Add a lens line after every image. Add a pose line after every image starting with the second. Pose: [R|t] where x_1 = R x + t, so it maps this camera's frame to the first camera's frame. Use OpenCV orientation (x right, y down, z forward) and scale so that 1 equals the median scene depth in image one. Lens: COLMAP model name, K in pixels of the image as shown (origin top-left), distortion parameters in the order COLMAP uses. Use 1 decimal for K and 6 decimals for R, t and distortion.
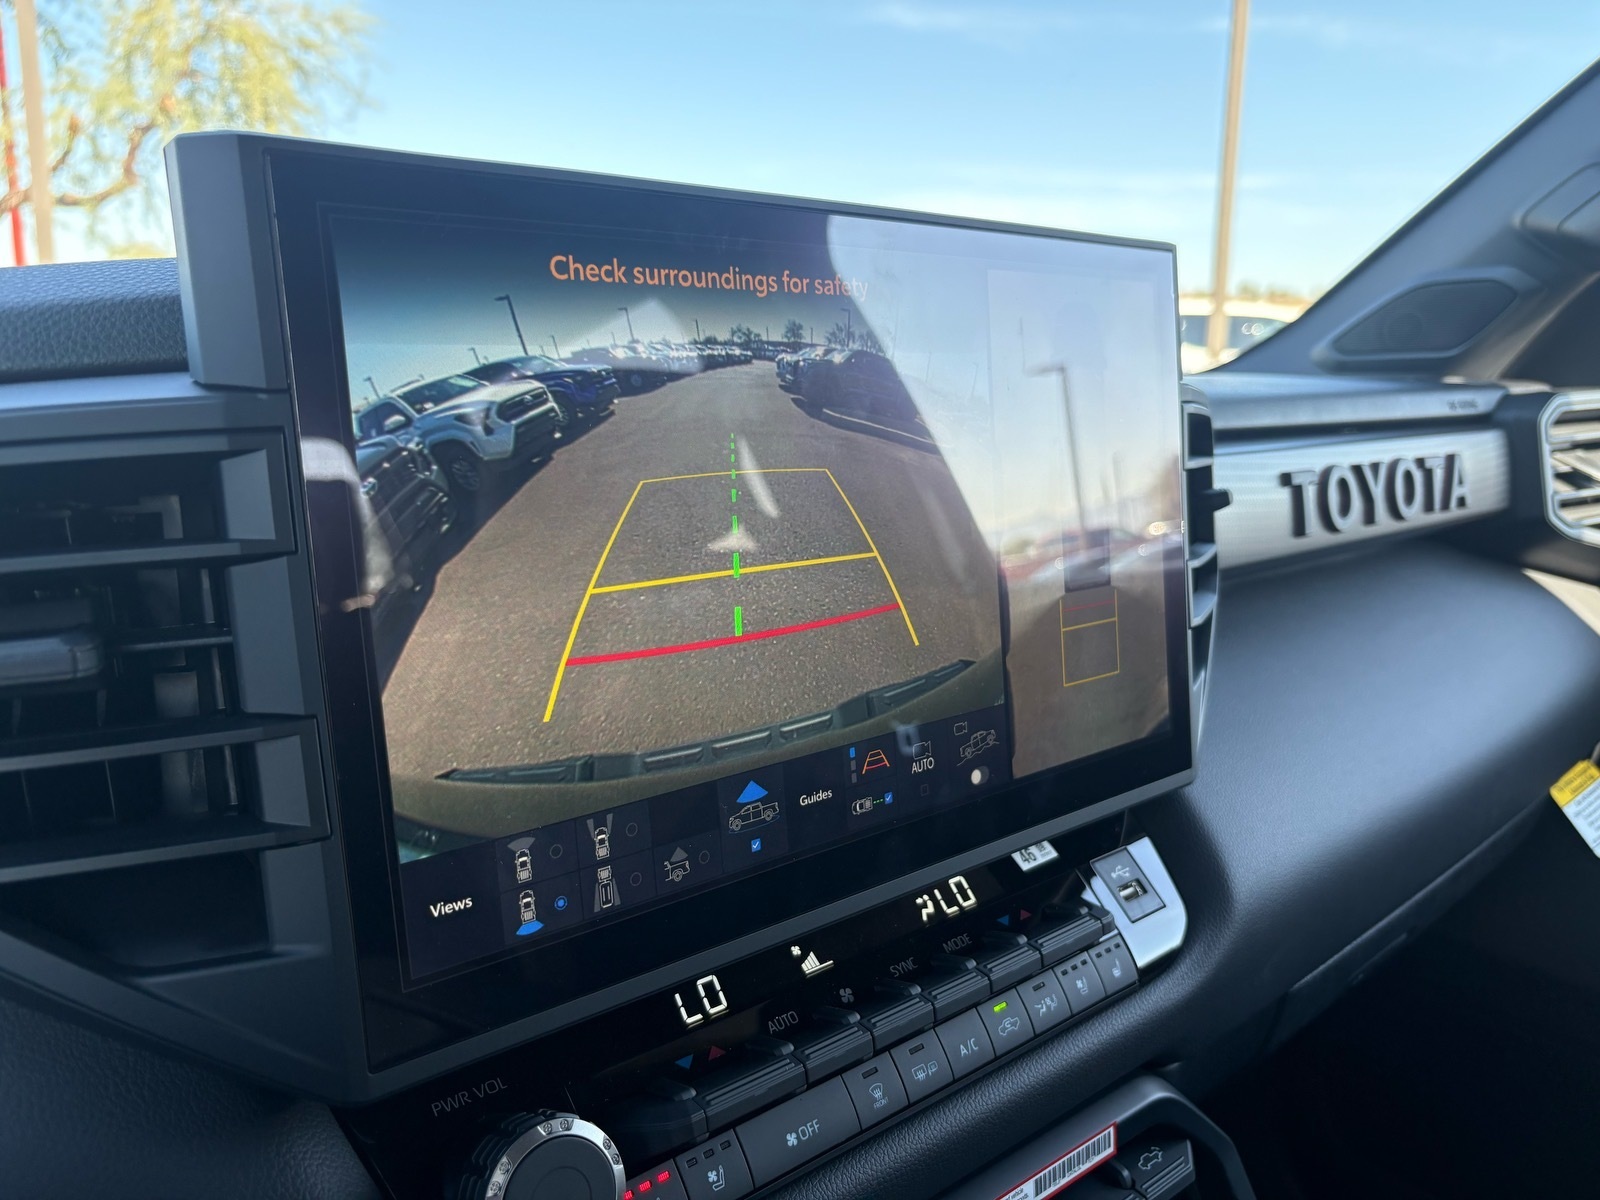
lens RADIAL K [[1231.4, 0, 807.5], [0, 1231.4, 610.1], [0, 0, 1]] dist [0.000400, -0.028316]
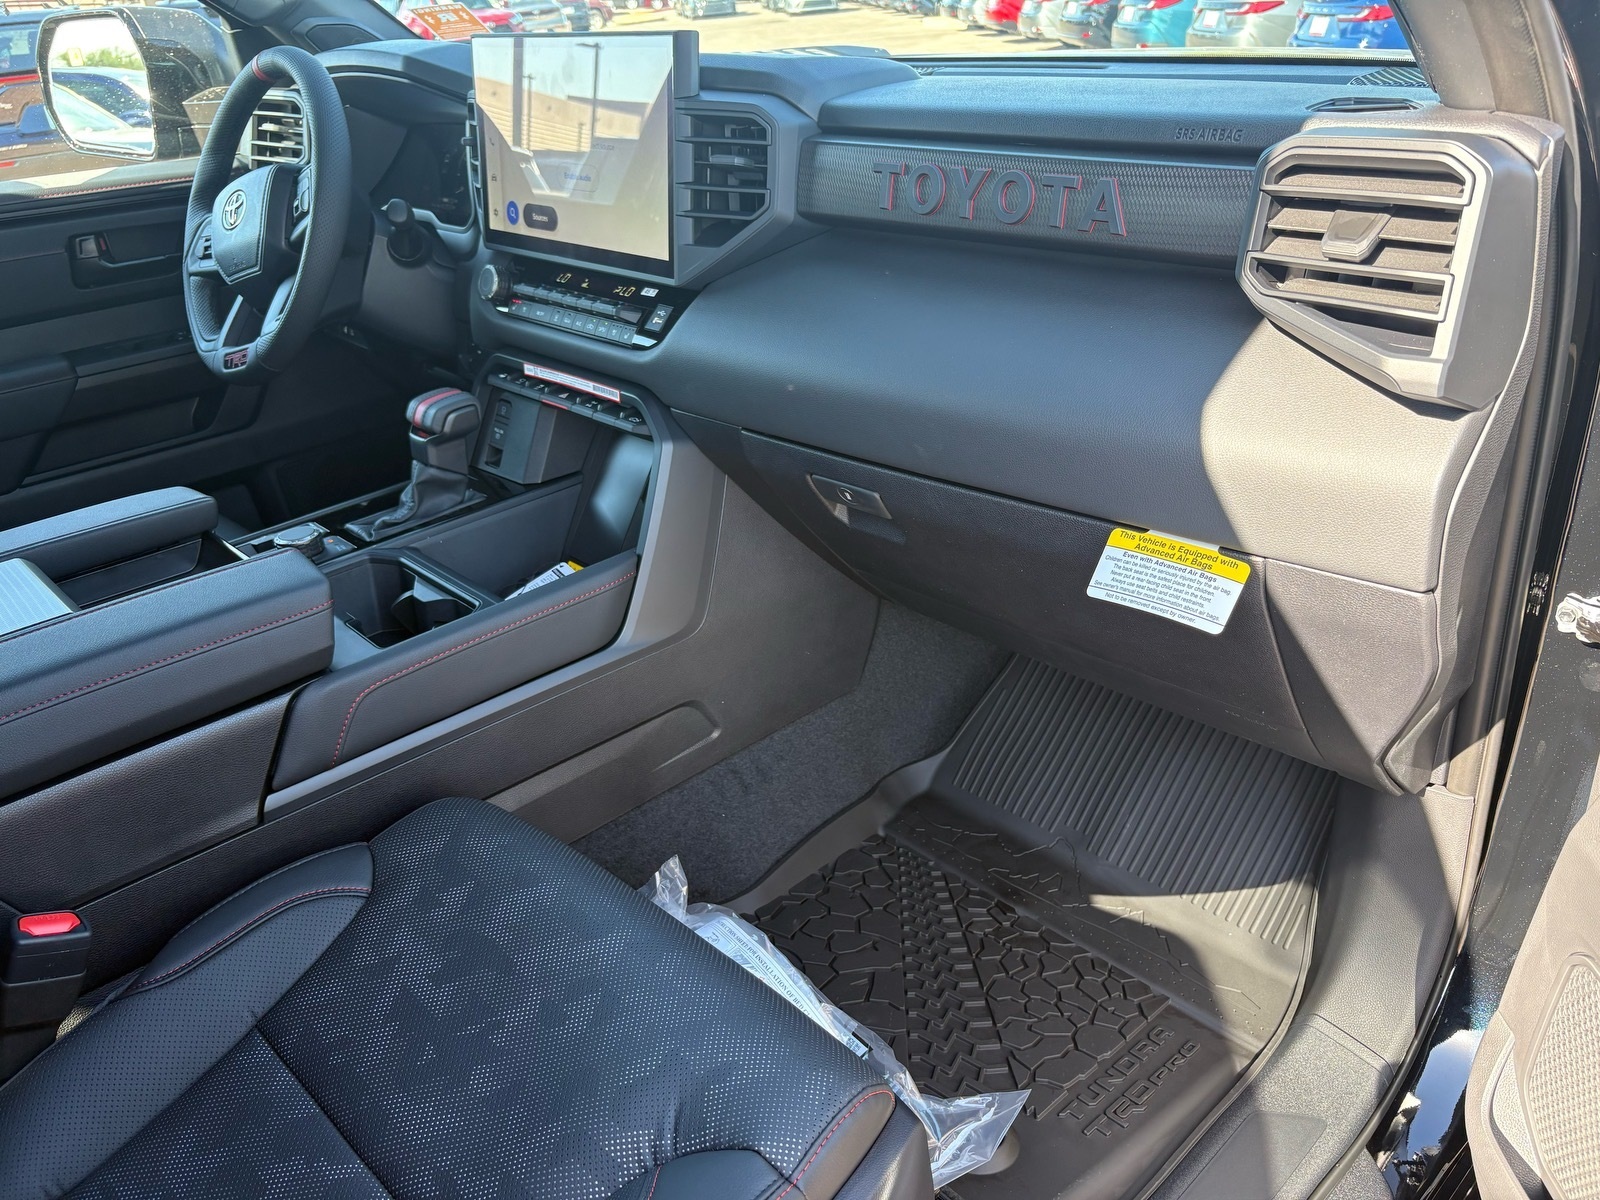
lens RADIAL K [[1231.4, 0, 799.5], [0, 1231.4, 597.2], [0, 0, 1]] dist [0.000400, -0.028316]
pose [[0.043143, 0.444459, -0.894759, 2.805201], [-0.139003, 0.889553, 0.435171, -0.397472], [0.989352, 0.105599, 0.100159, 1.139602]]
